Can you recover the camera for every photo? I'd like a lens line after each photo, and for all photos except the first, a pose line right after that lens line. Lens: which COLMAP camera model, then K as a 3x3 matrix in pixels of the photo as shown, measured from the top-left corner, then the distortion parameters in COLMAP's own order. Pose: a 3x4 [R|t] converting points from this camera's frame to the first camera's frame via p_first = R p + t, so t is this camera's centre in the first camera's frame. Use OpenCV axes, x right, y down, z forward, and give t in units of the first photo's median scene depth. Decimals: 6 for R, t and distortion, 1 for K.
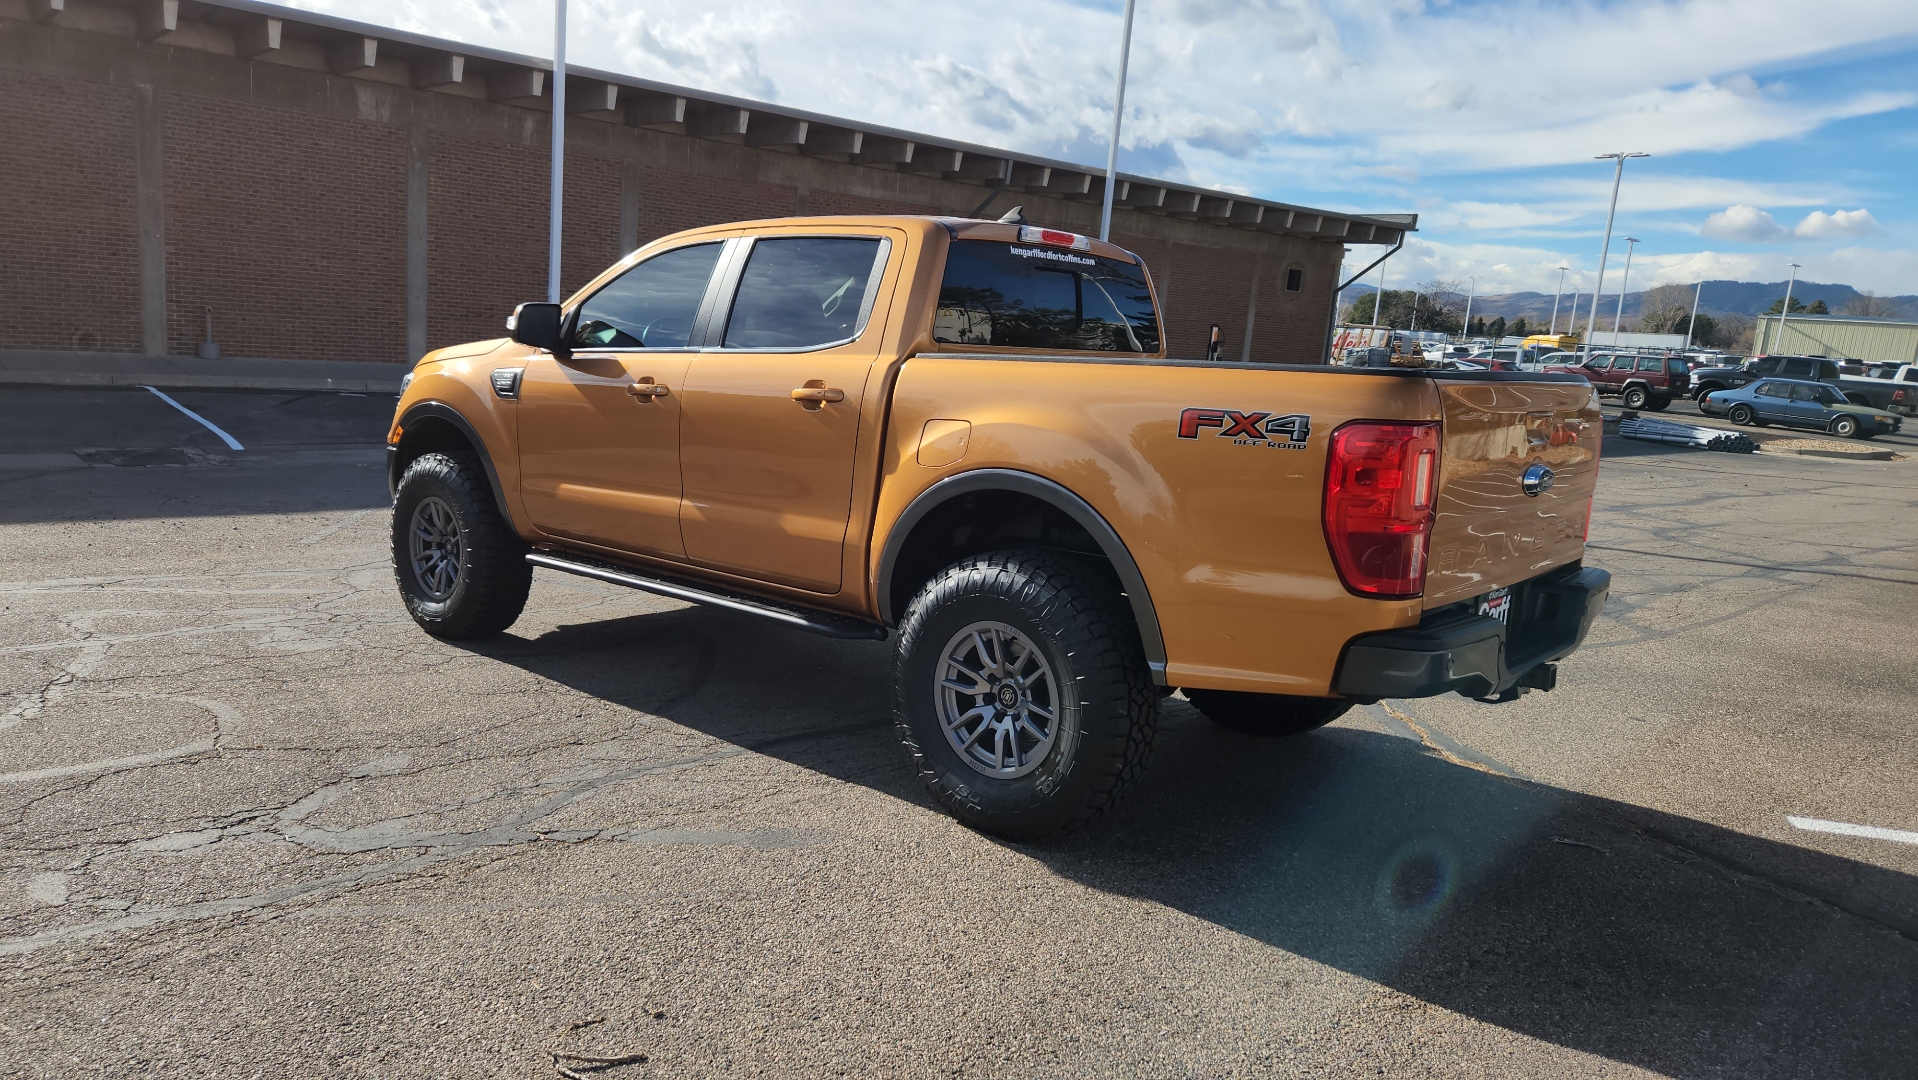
lens RADIAL K [[1281.2, 0, 927.6], [0, 1281.2, 541.5], [0, 0, 1]] dist [0.071277, -0.055070]
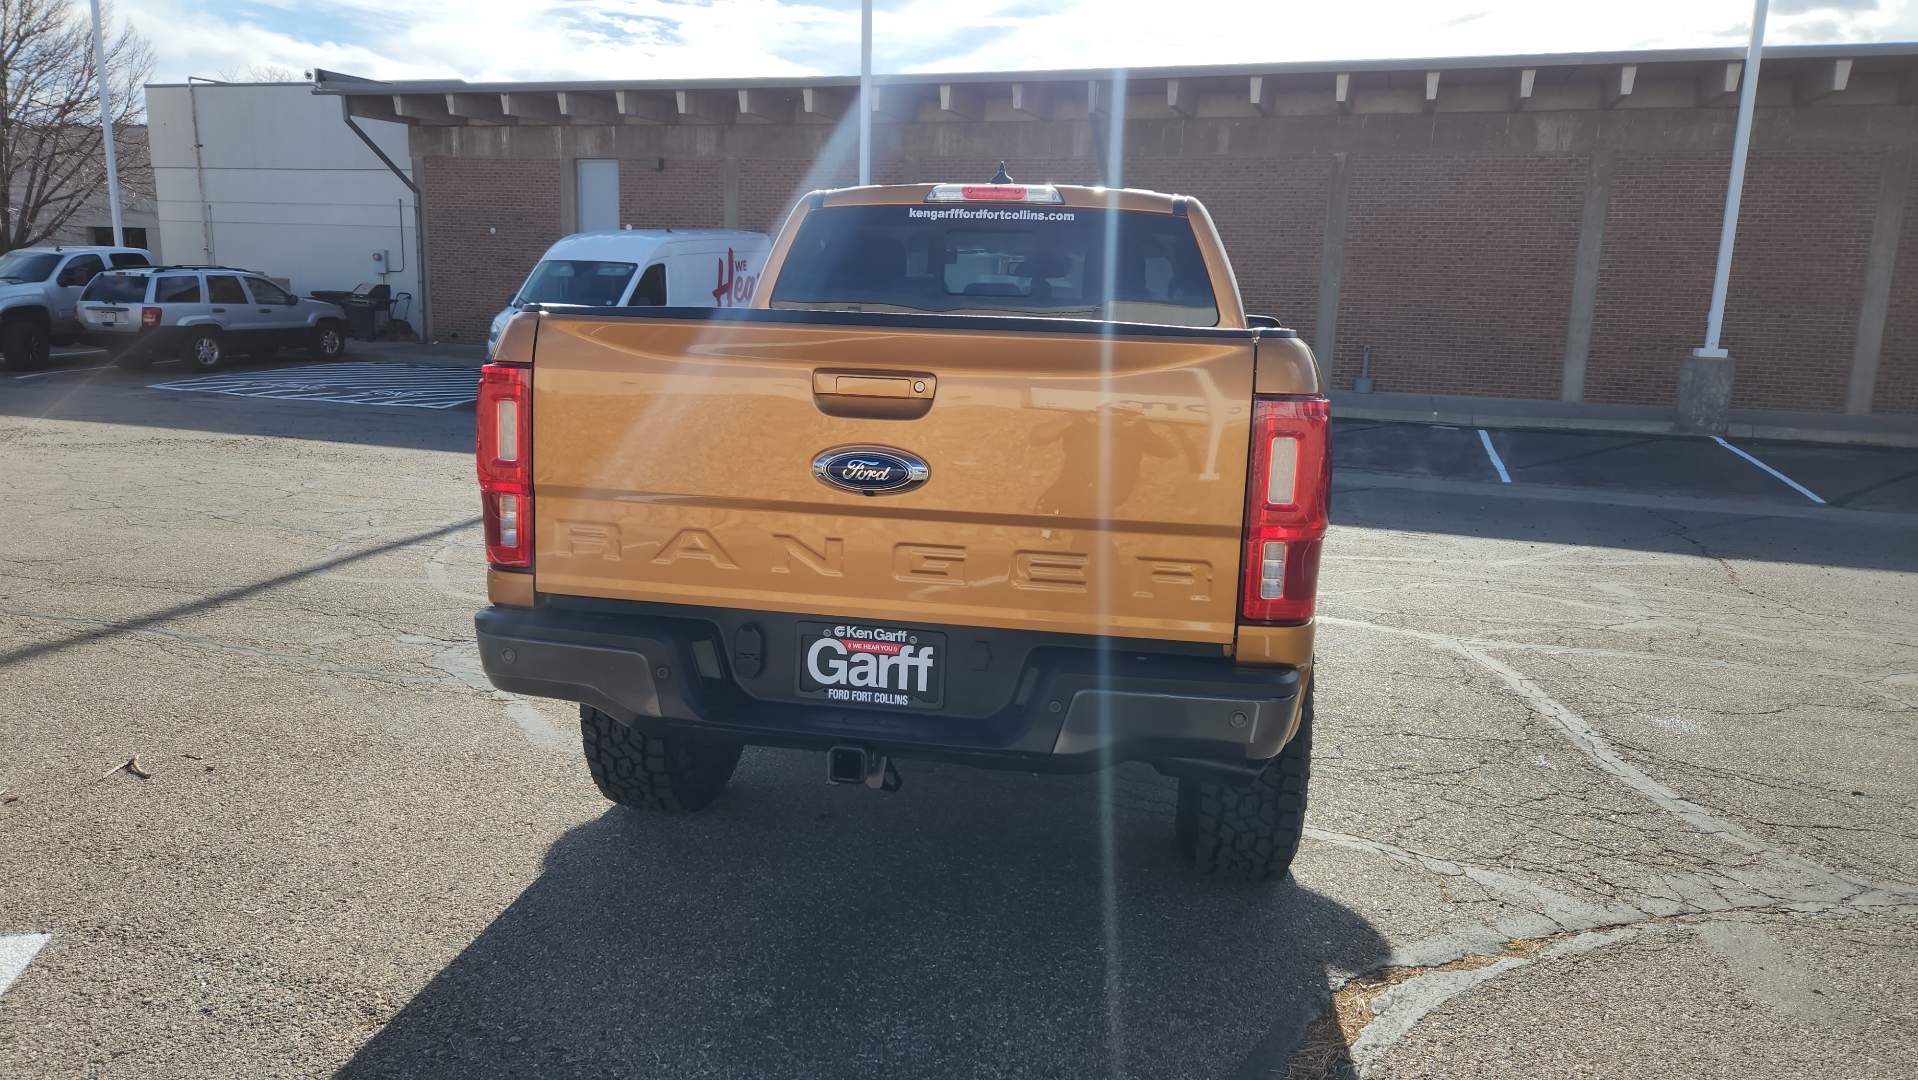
lens RADIAL K [[1281.2, 0, 916.5], [0, 1281.2, 517.5], [0, 0, 1]] dist [0.071277, -0.055070]
pose [[0.508399, 0.093529, -0.856027, 0.667376], [-0.142405, 0.989529, 0.023540, -0.026686], [0.849265, 0.109935, 0.516394, 0.426655]]
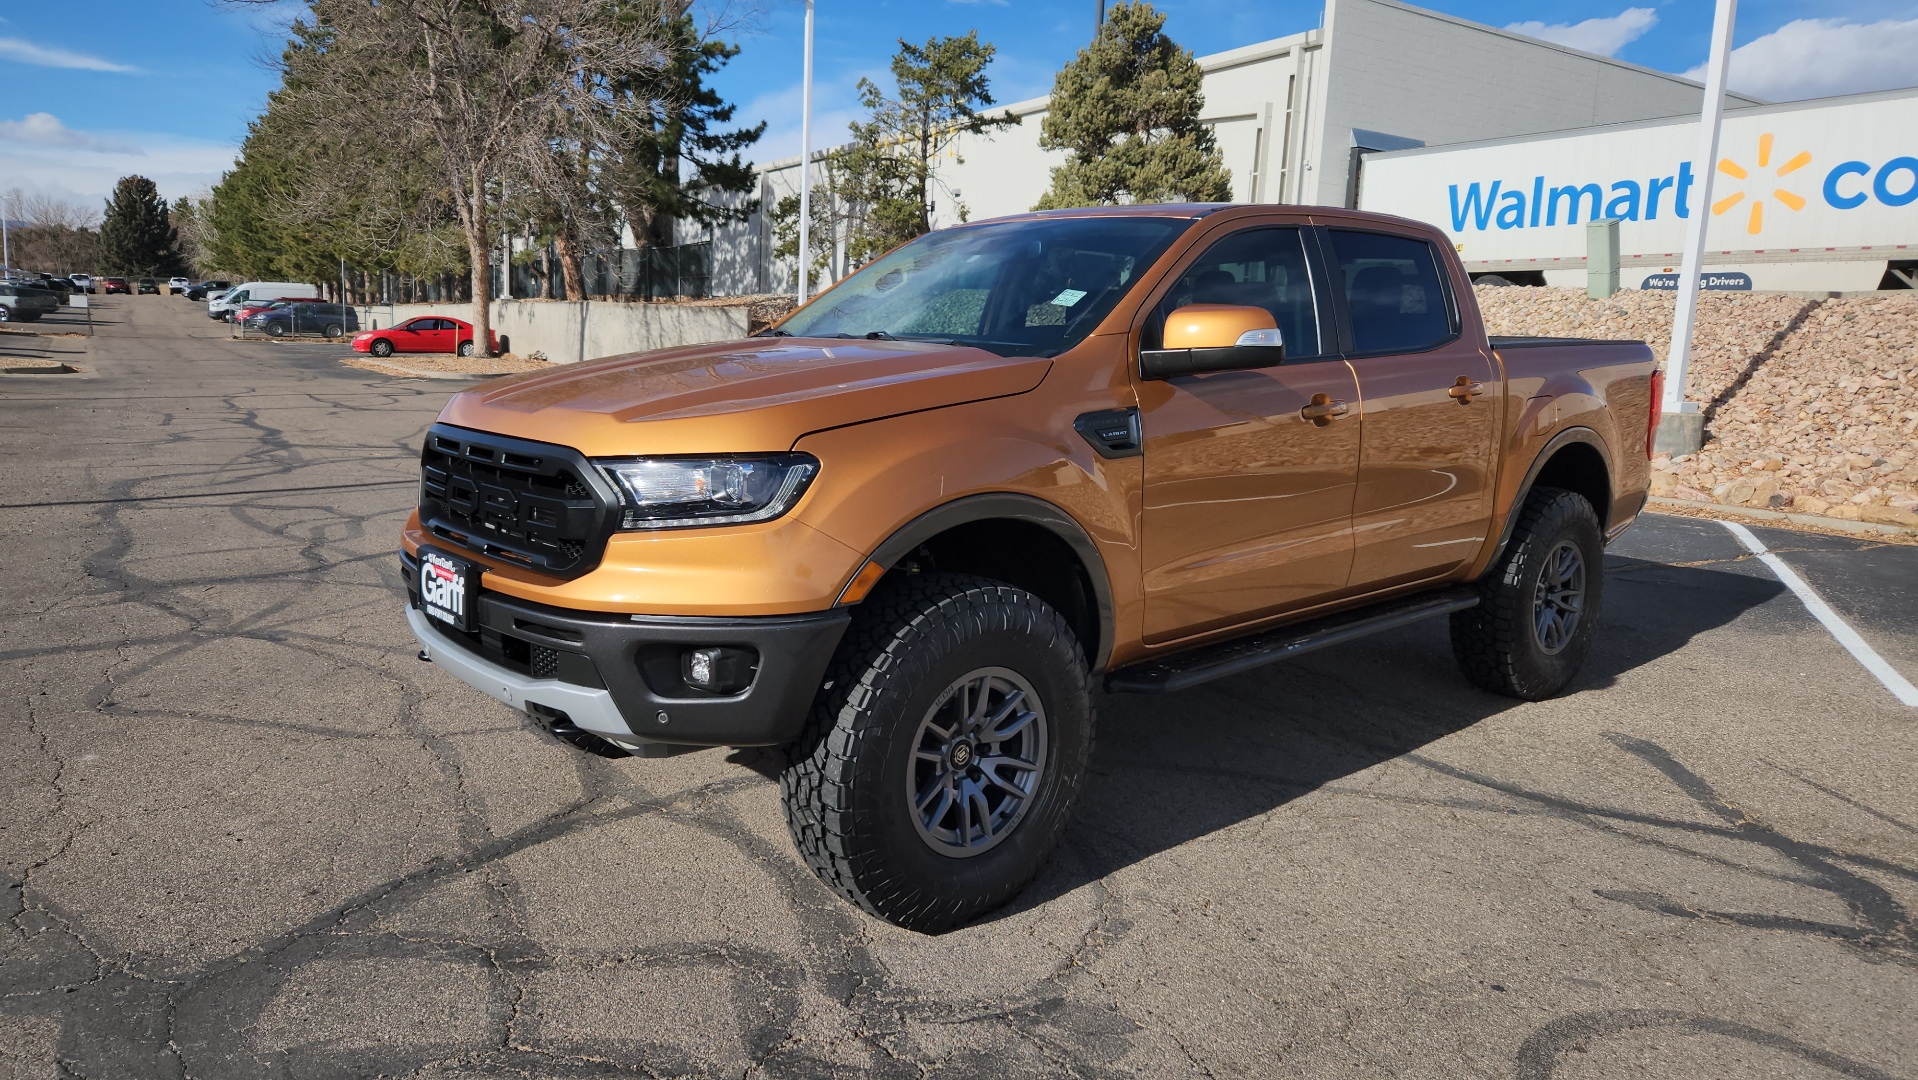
lens RADIAL K [[1282.0, 0, 927.2], [0, 1282.0, 525.7], [0, 0, 1]] dist [0.066495, -0.051411]
pose [[0.136741, -0.201213, 0.969956, -0.889870], [0.136740, 0.973614, 0.182695, -0.192310], [-0.981124, 0.107649, 0.160647, 0.937614]]
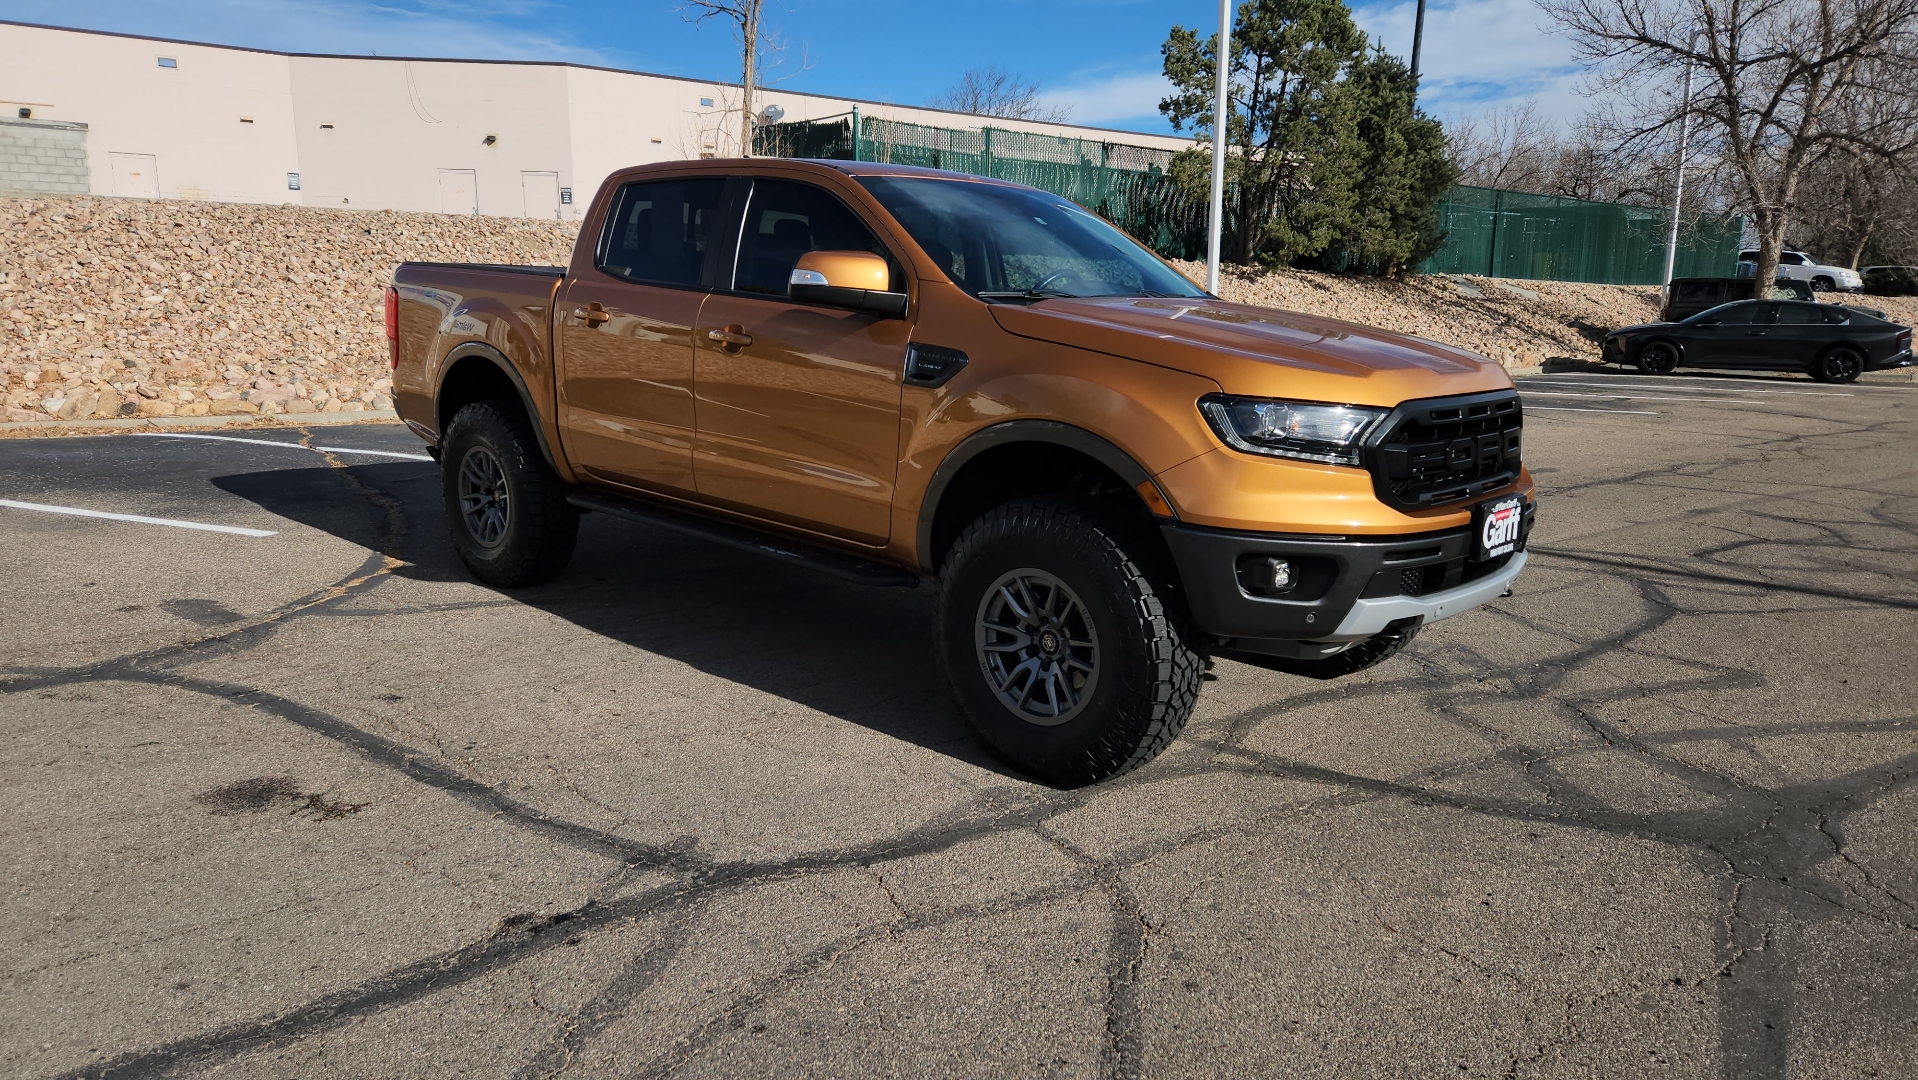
lens RADIAL K [[1285.0, 0, 917.2], [0, 1285.0, 547.3], [0, 0, 1]] dist [0.069585, -0.051512]
pose [[-0.995578, -0.089061, 0.029870, -0.130666], [-0.072858, 0.932817, 0.352909, -0.292606], [-0.059293, 0.349172, -0.935181, 1.847649]]
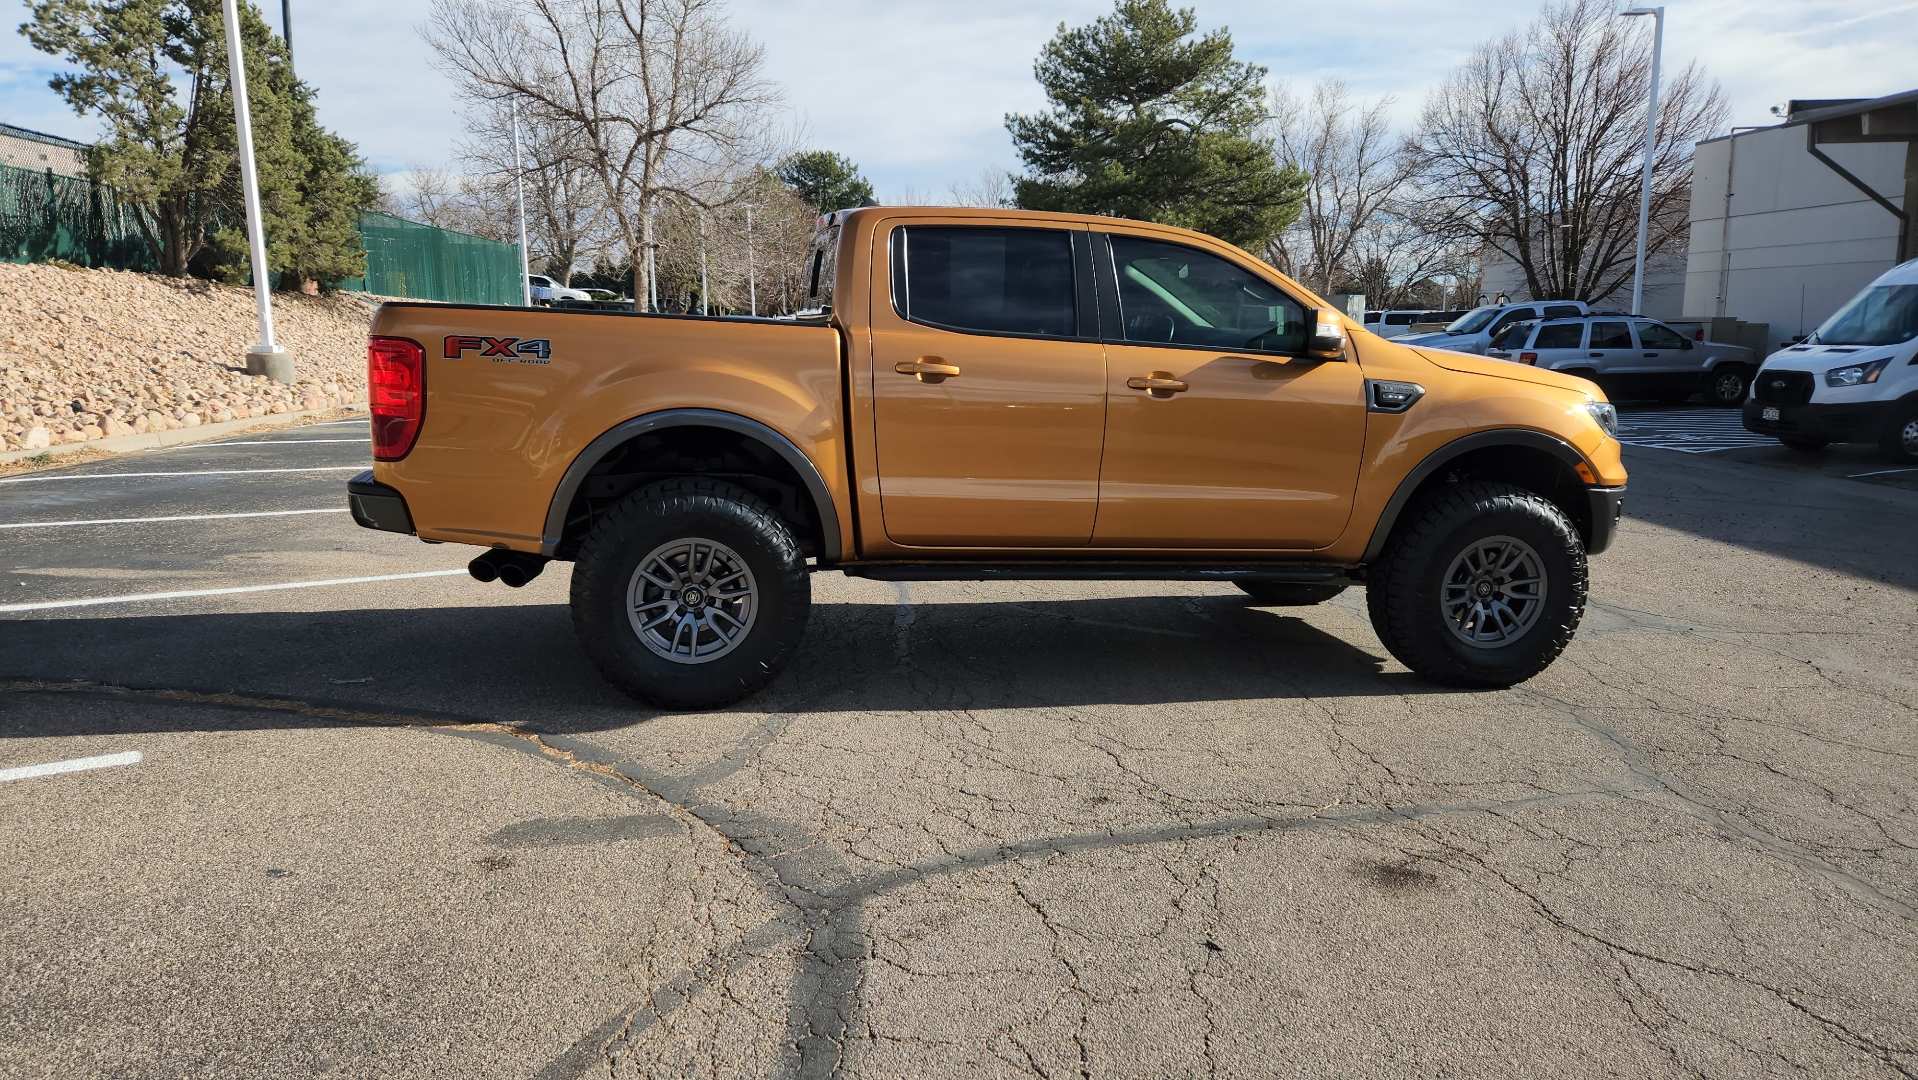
lens RADIAL K [[1284.2, 0, 918.9], [0, 1284.2, 538.6], [0, 0, 1]] dist [0.063948, -0.046319]
pose [[-0.617594, 0.058386, -0.784327, 0.789587], [-0.178398, 0.960849, 0.211999, -0.178215], [0.765998, 0.270852, -0.582998, 1.465756]]
